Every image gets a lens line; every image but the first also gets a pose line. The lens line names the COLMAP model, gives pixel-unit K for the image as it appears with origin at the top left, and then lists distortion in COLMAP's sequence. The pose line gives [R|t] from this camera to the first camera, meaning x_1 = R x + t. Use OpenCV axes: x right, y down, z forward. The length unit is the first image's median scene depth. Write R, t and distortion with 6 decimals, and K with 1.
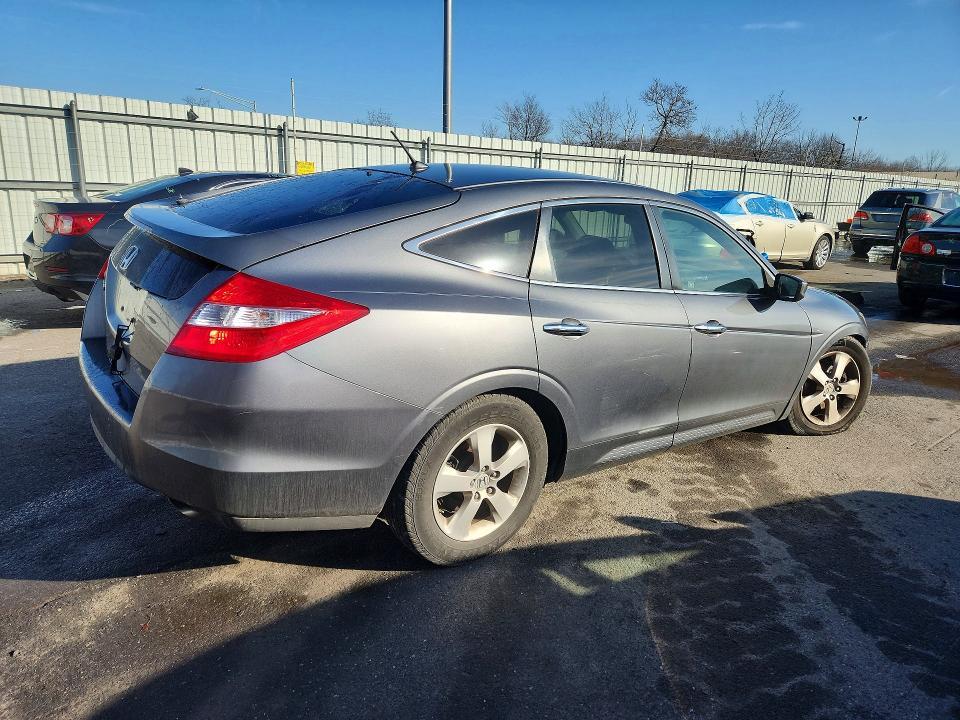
lens RADIAL K [[634.8, 0, 480.1], [0, 634.8, 358.7], [0, 0, 1]] dist [0.028207, -0.006416]
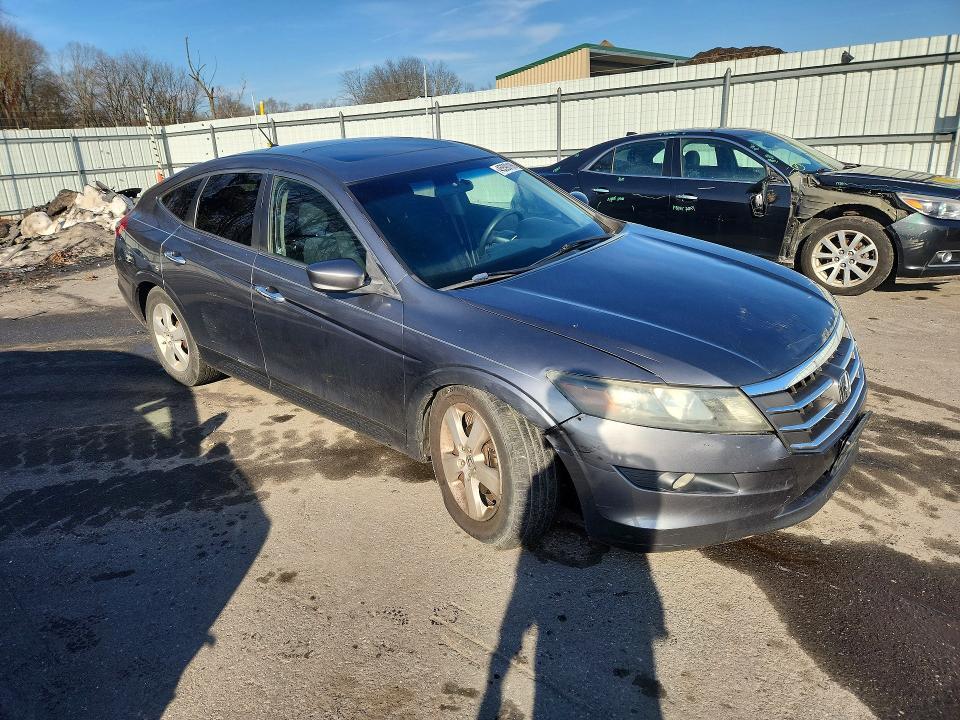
lens RADIAL K [[678.0, 0, 478.7], [0, 678.0, 360.5], [0, 0, 1]] dist [-0.003528, 0.001249]
pose [[0.174451, 0.257261, -0.950465, 1.390774], [-0.200671, 0.954297, 0.221467, -0.228693], [0.964001, 0.152096, 0.218103, 1.033499]]
